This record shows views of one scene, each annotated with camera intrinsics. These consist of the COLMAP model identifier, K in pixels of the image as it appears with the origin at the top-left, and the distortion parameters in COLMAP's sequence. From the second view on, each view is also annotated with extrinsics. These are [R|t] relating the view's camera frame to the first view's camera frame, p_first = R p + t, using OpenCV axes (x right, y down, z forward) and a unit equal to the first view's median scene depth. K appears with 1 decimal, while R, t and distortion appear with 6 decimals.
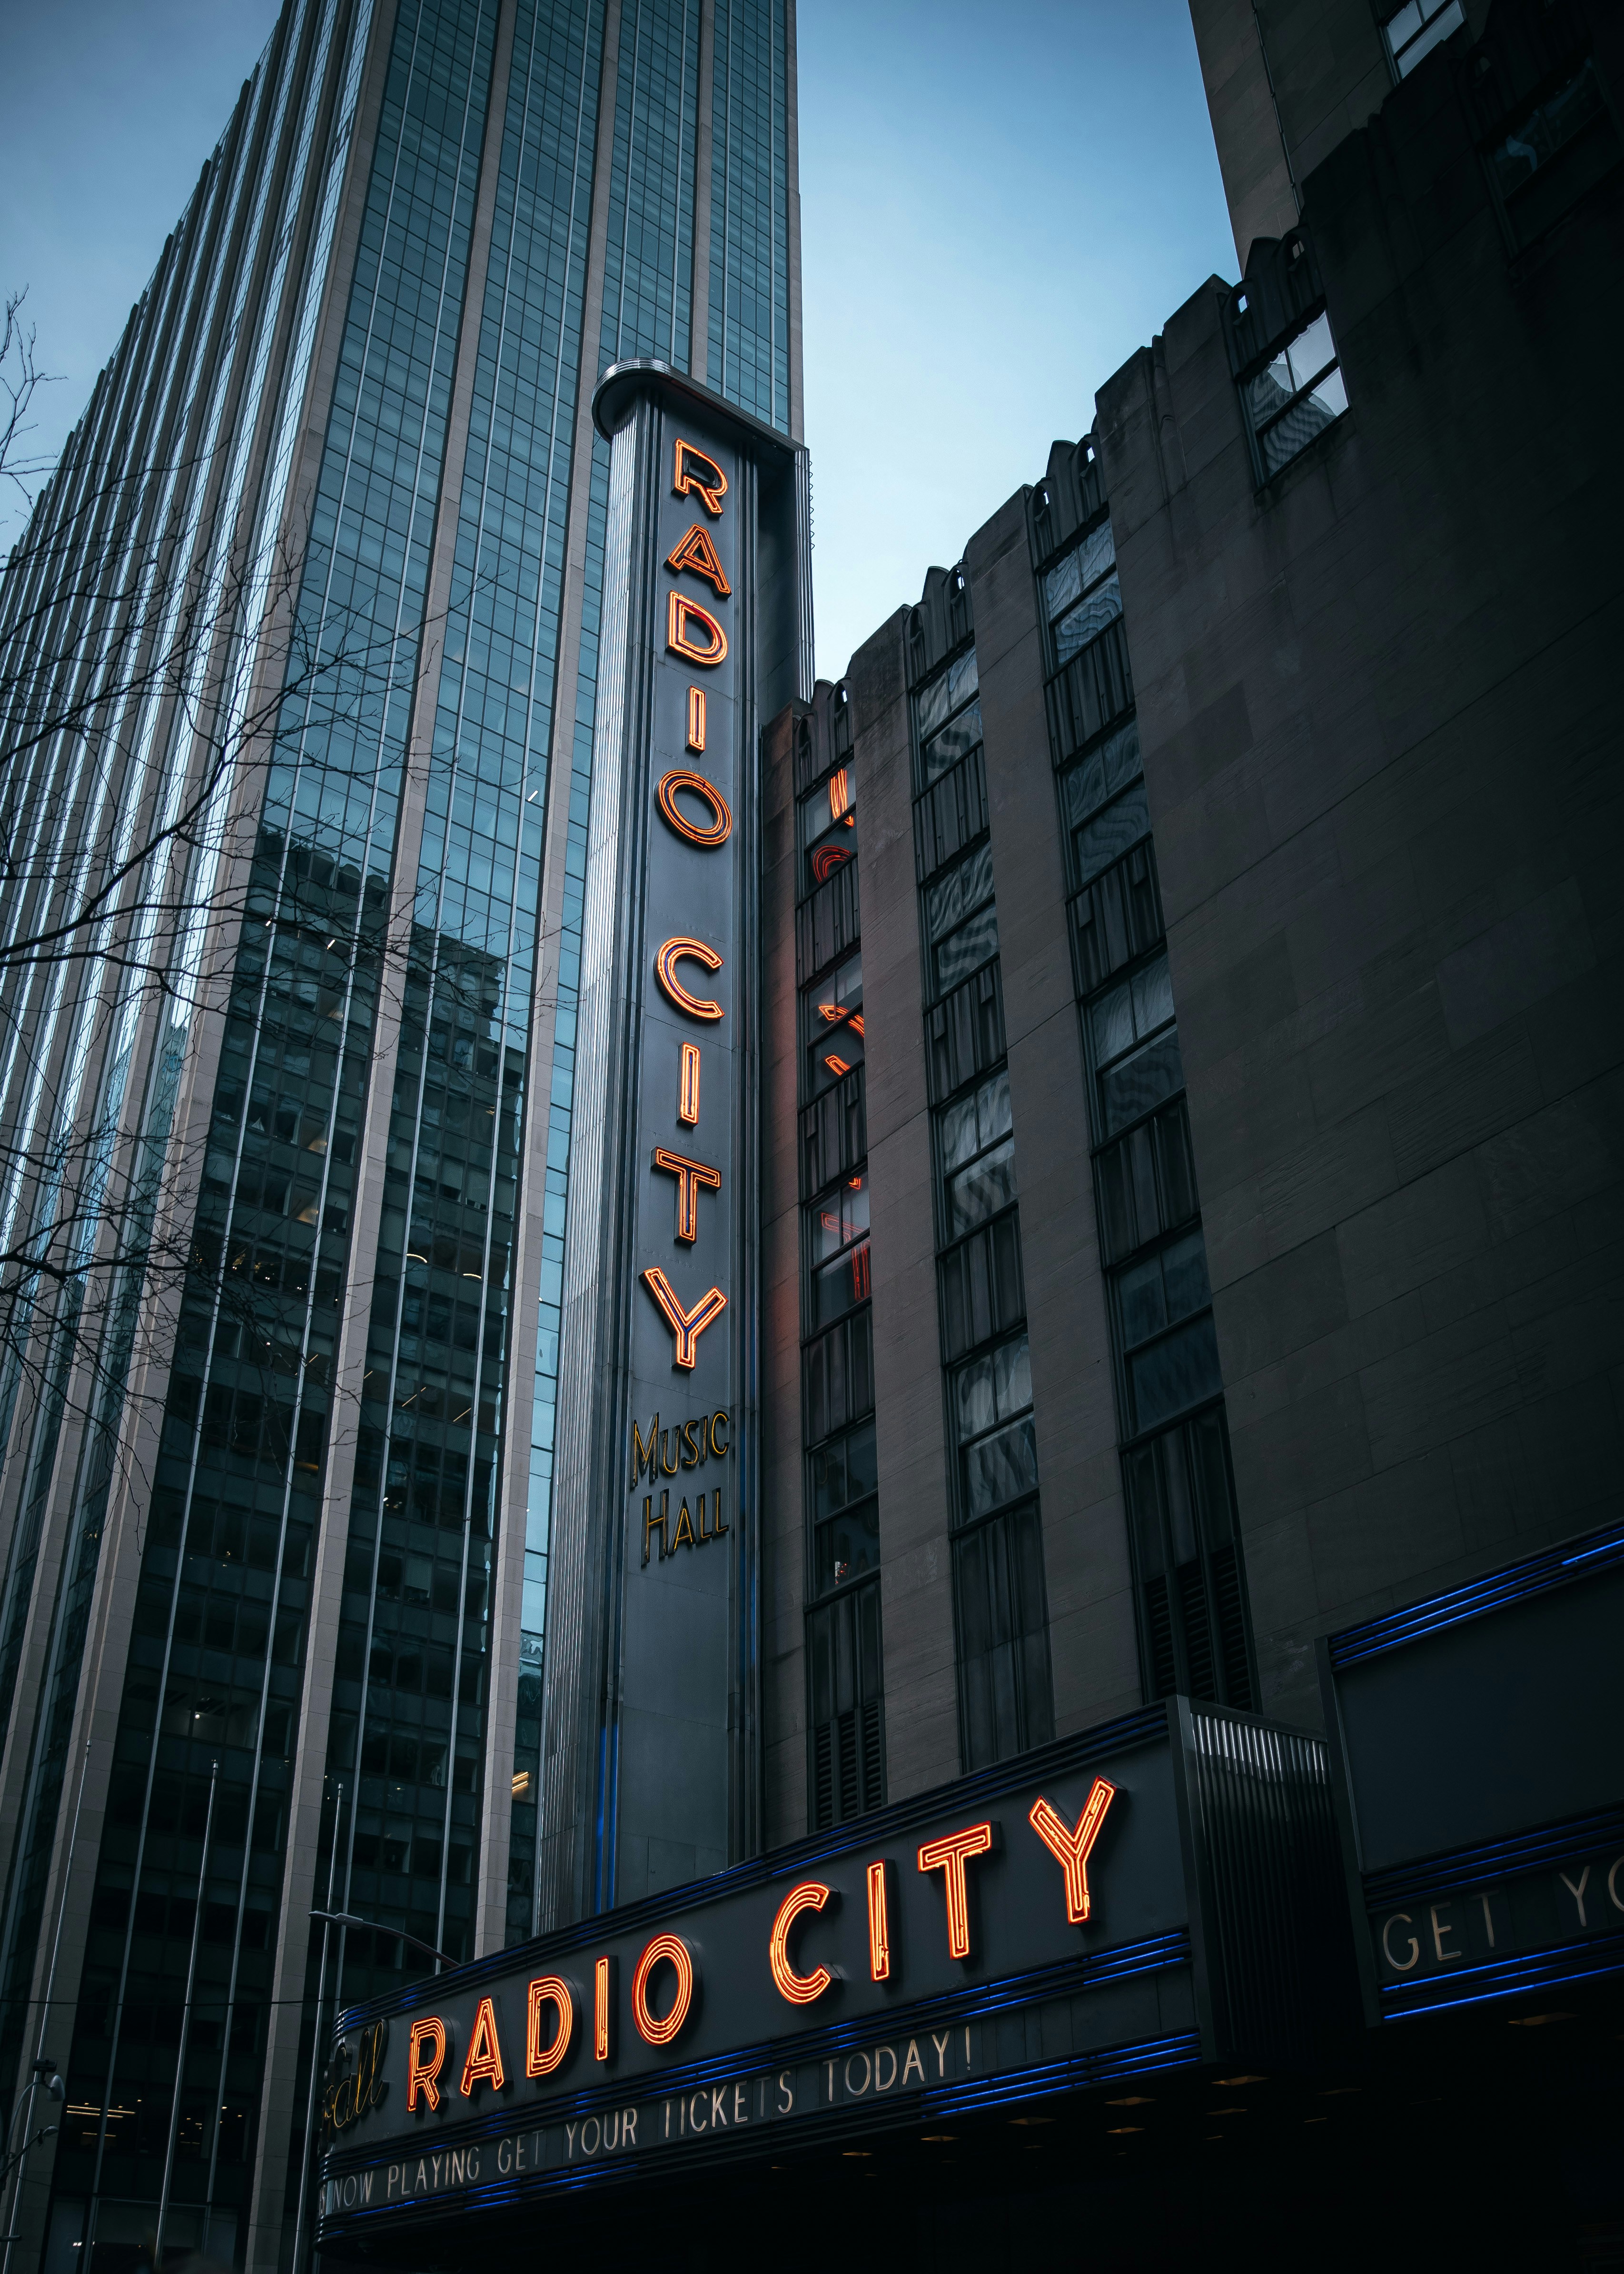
lens RADIAL K [[2100.3, 0, 806.3], [0, 2100.3, 1257.0], [0, 0, 1]] dist [-0.063005, 0.000000]
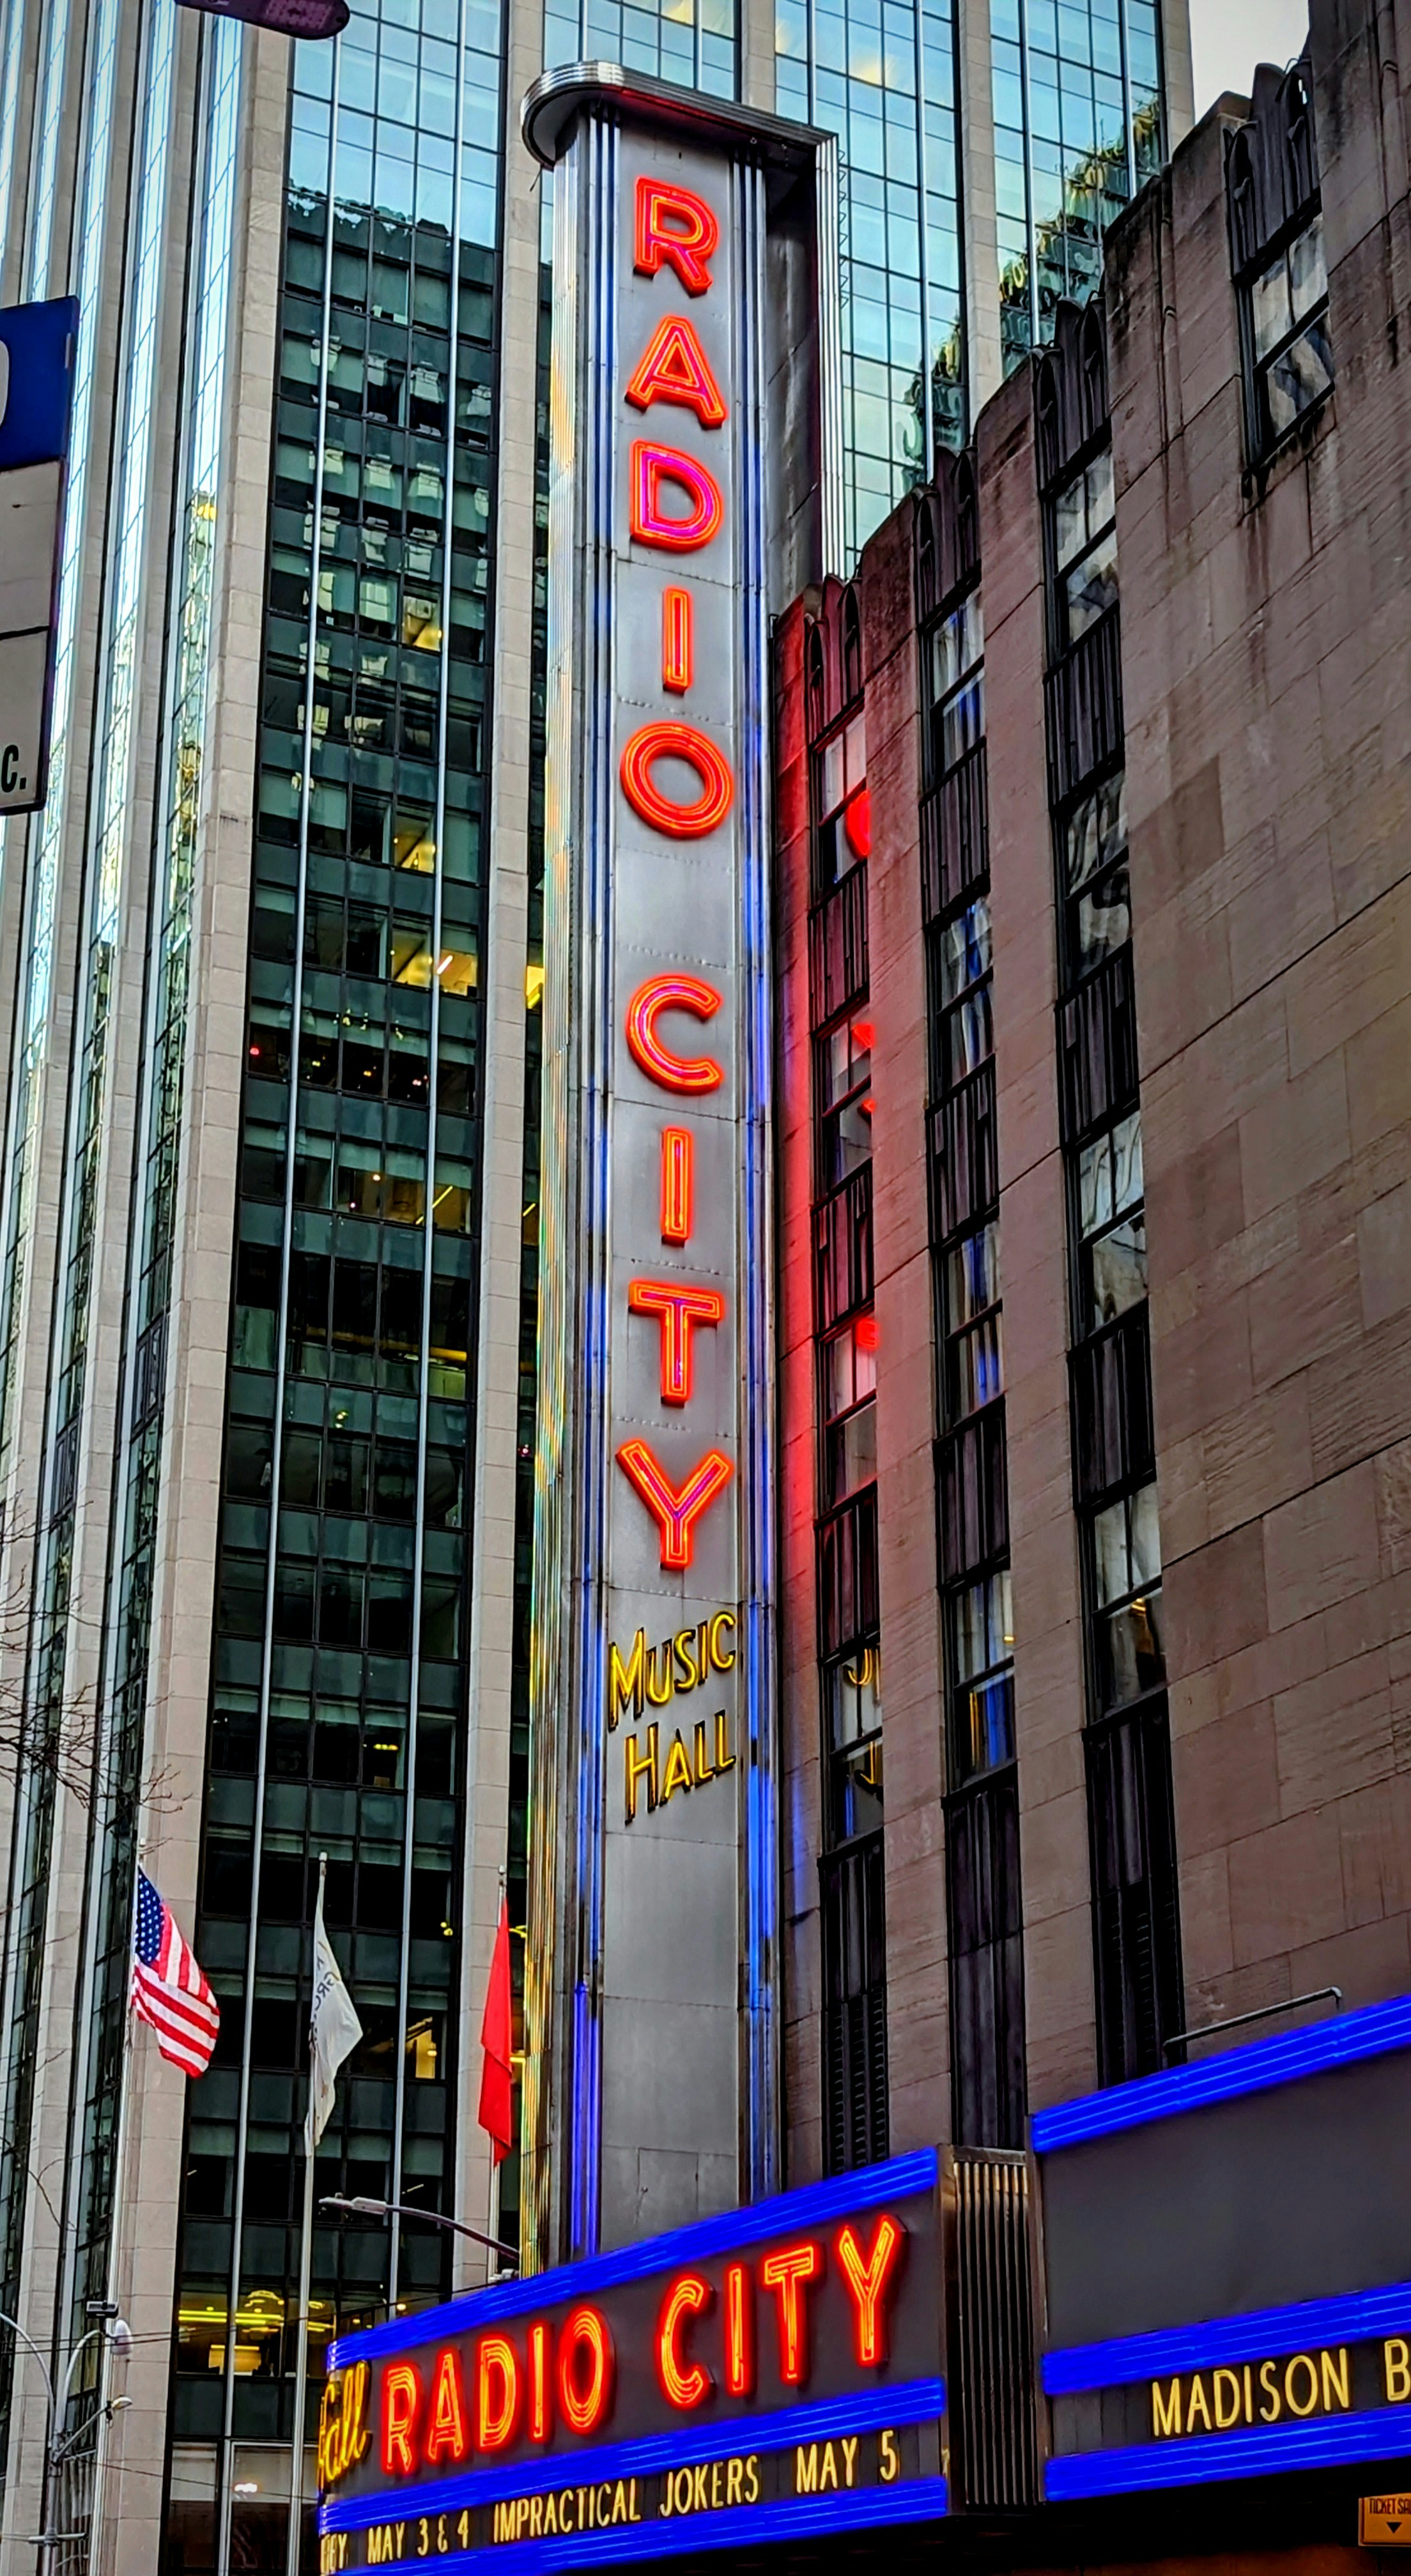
lens RADIAL K [[3520.6, 0, 710.0], [0, 3520.6, 1349.5], [0, 0, 1]] dist [0.118071, 0.000000]
pose [[0.979505, -0.067644, -0.189724, 0.241267], [0.096035, 0.984806, 0.144689, -0.247810], [0.177054, -0.159943, 0.971118, -0.362098]]
